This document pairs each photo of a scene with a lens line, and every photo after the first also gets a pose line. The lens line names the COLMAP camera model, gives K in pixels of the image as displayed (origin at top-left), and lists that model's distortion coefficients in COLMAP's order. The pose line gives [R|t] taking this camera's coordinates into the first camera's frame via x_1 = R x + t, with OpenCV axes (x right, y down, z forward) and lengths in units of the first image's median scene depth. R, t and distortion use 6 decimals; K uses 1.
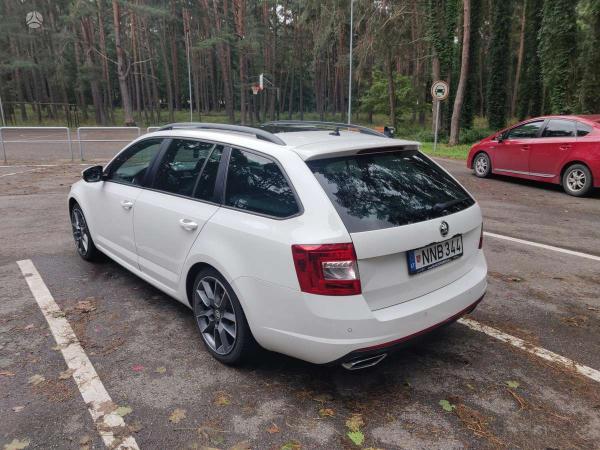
lens RADIAL K [[451.8, 0, 300.0], [0, 451.8, 225.0], [0, 0, 1]] dist [0.017332, -0.001680]
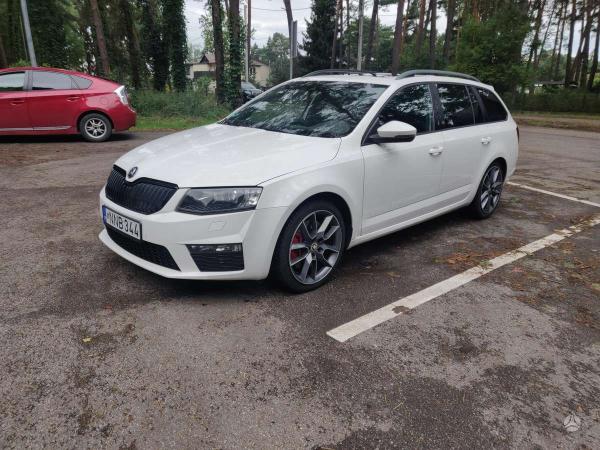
lens RADIAL K [[451.8, 0, 300.0], [0, 451.8, 225.0], [0, 0, 1]] dist [0.017332, -0.001680]
pose [[-0.052472, -0.300688, 0.952278, -1.184724], [0.213520, 0.928161, 0.304838, -0.229213], [-0.975528, 0.219326, 0.015501, 1.123745]]
